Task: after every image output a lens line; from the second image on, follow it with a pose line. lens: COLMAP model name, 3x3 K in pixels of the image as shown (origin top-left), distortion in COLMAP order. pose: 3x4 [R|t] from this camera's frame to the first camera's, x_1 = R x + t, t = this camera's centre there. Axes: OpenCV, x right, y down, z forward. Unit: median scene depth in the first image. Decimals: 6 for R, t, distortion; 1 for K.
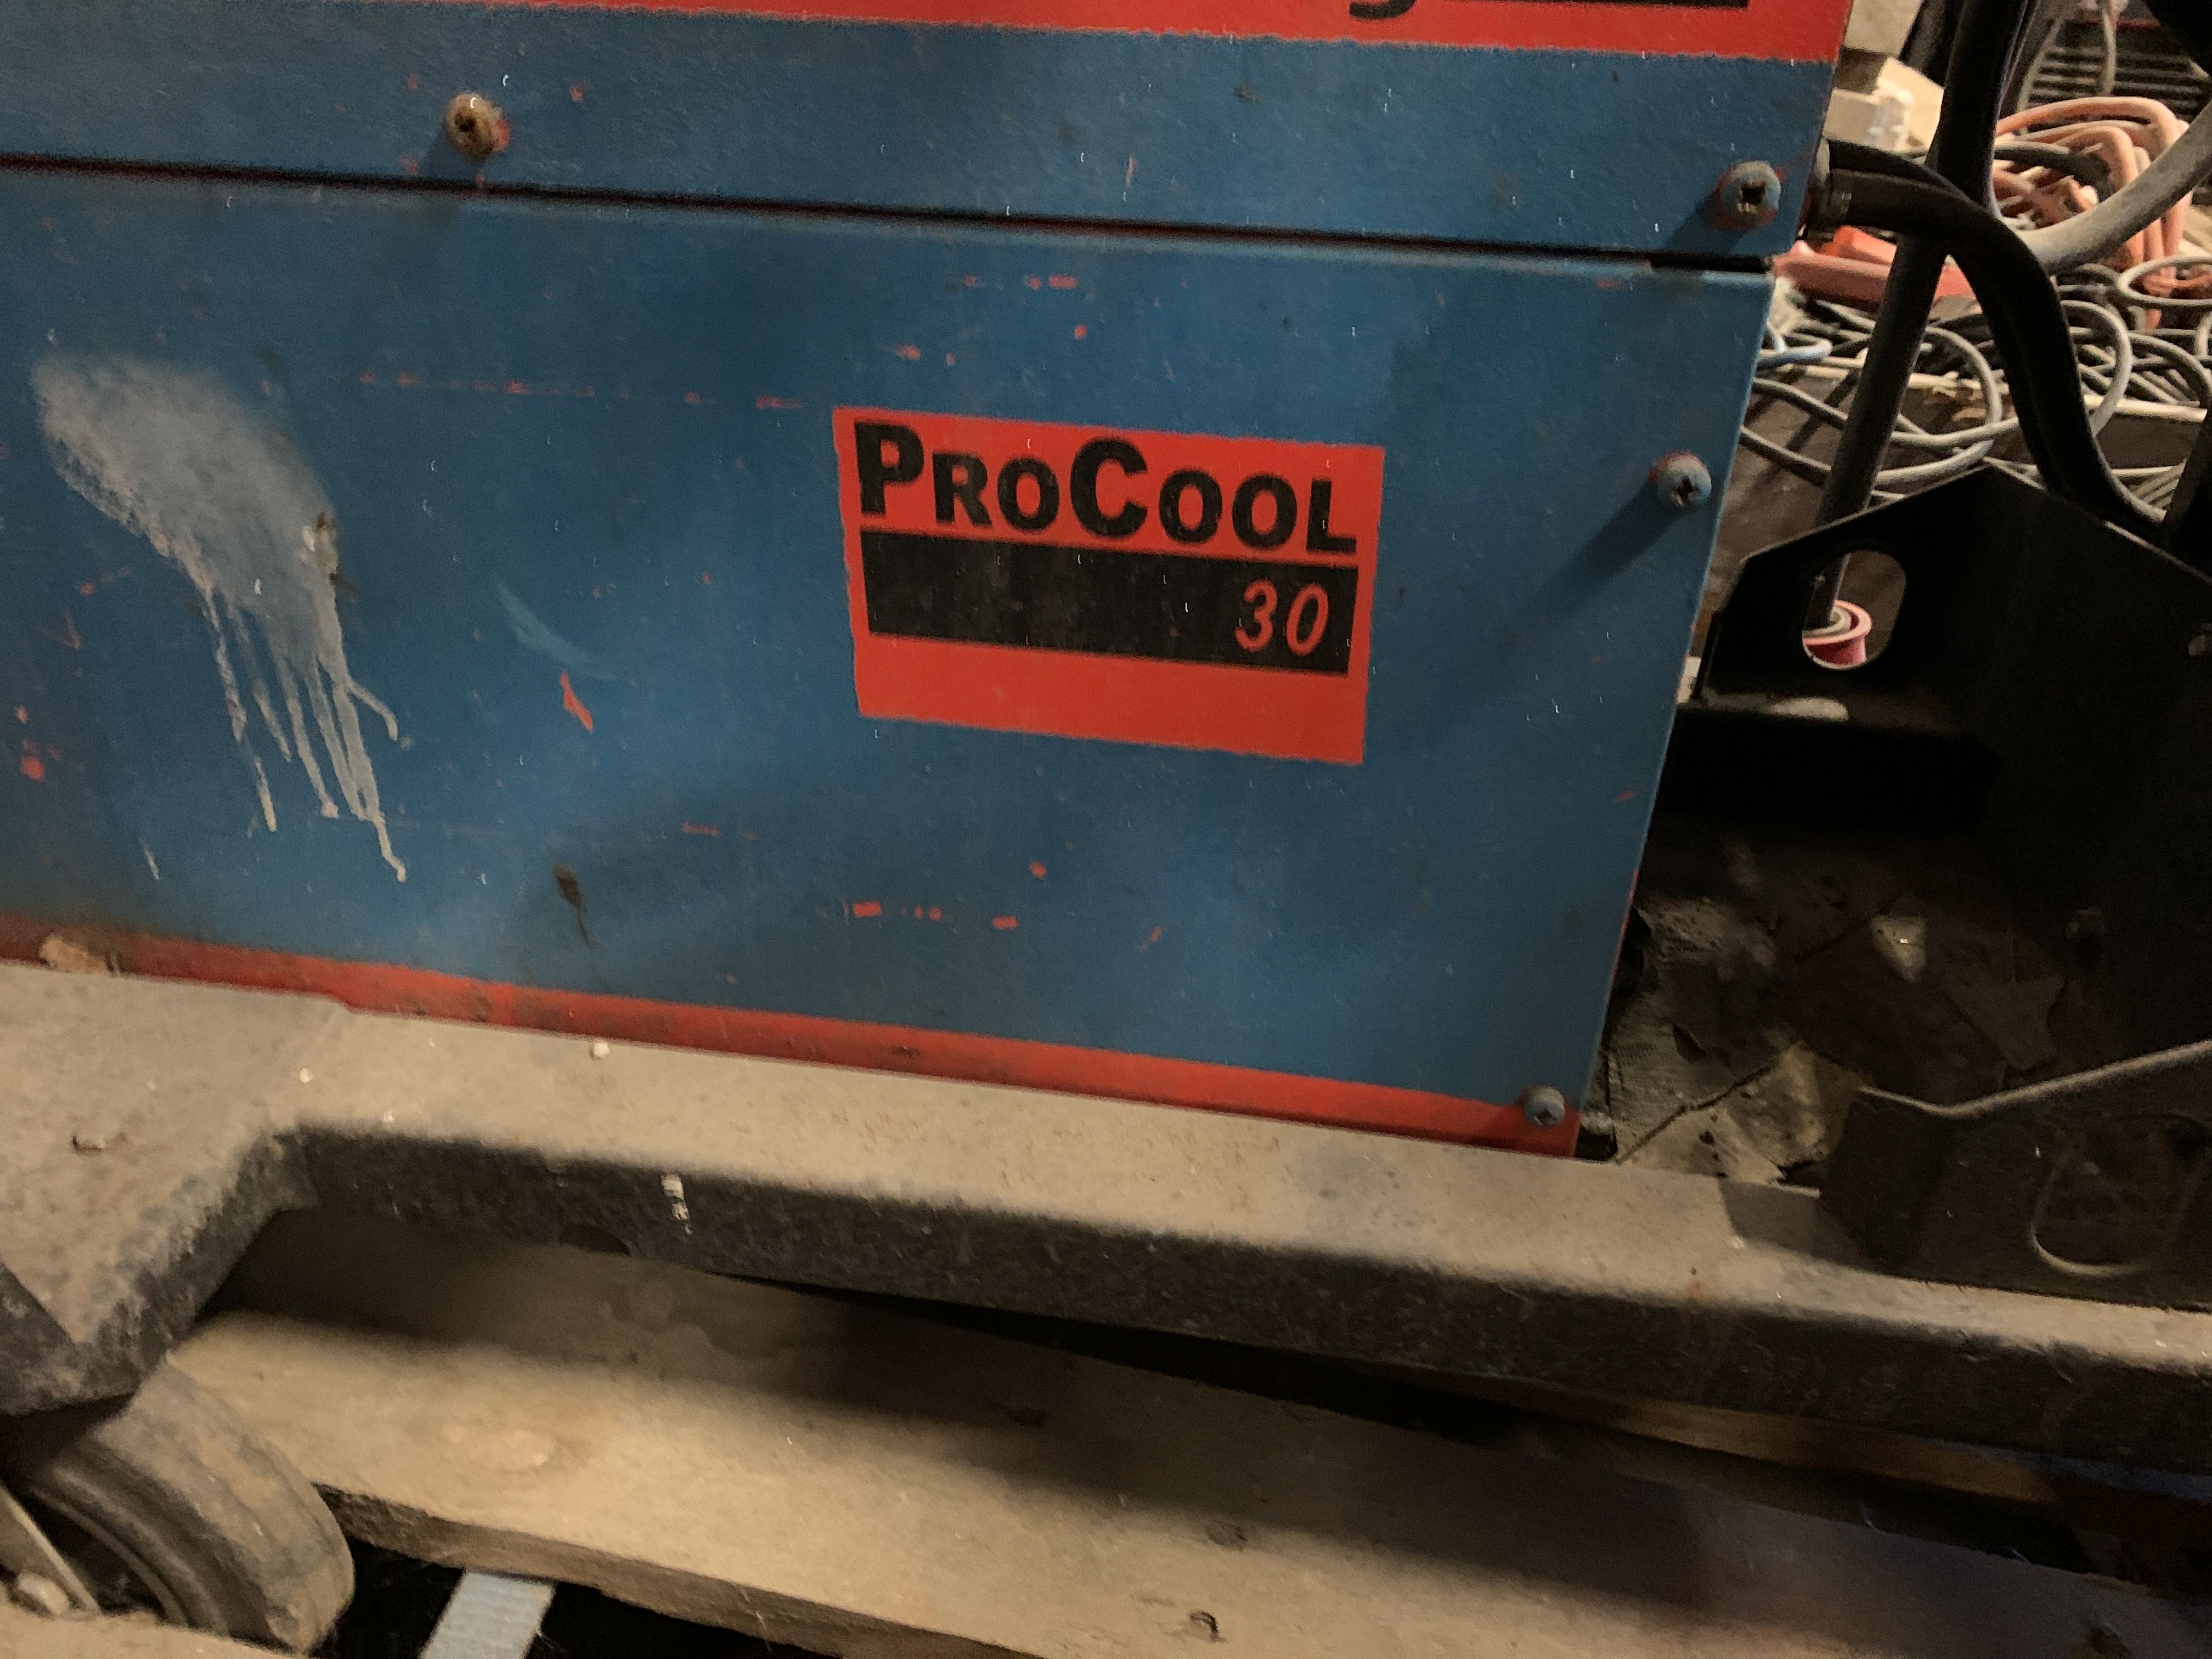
lens RADIAL K [[1683.7, 0, 1106.0], [0, 1683.7, 829.5], [0, 0, 1]] dist [0.011111, 0.001377]
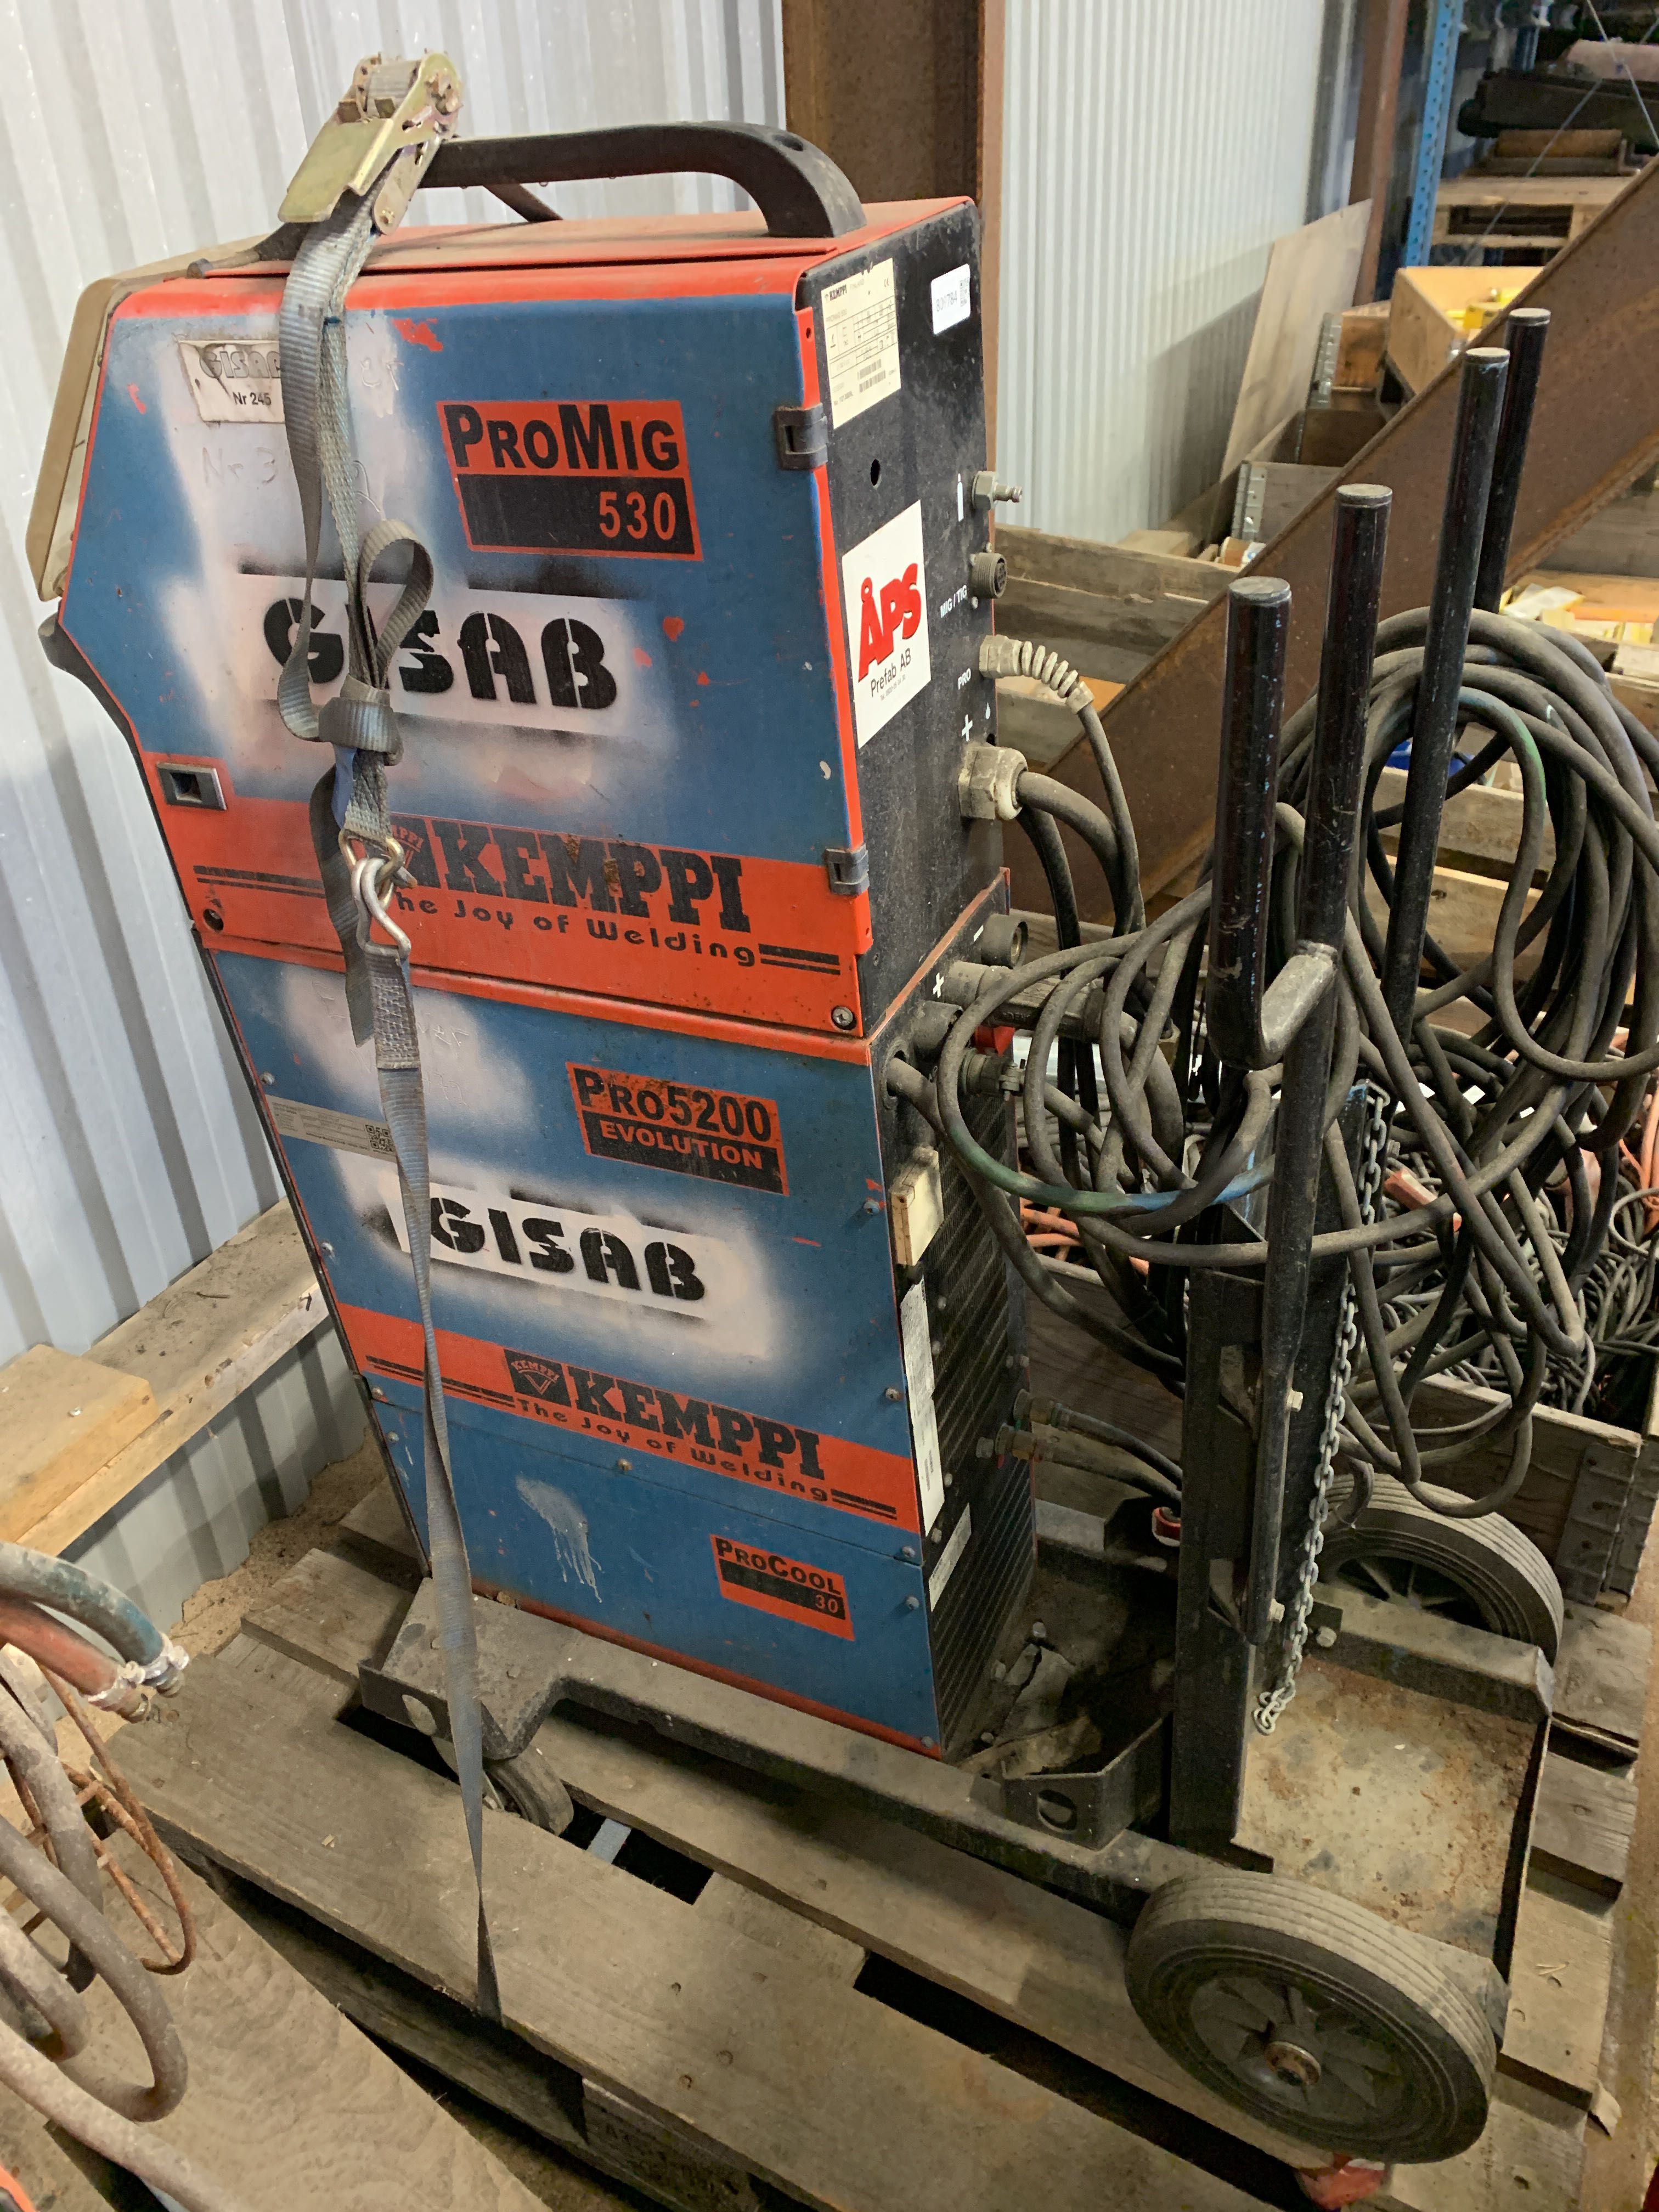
lens RADIAL K [[1639.1, 0, 829.5], [0, 1639.1, 1106.0], [0, 0, 1]] dist [0.012028, -0.033639]
pose [[0.953822, 0.067643, -0.292657, 0.952129], [-0.067807, 0.997652, 0.009596, -1.090762], [0.292619, 0.010691, 0.956169, -2.098765]]
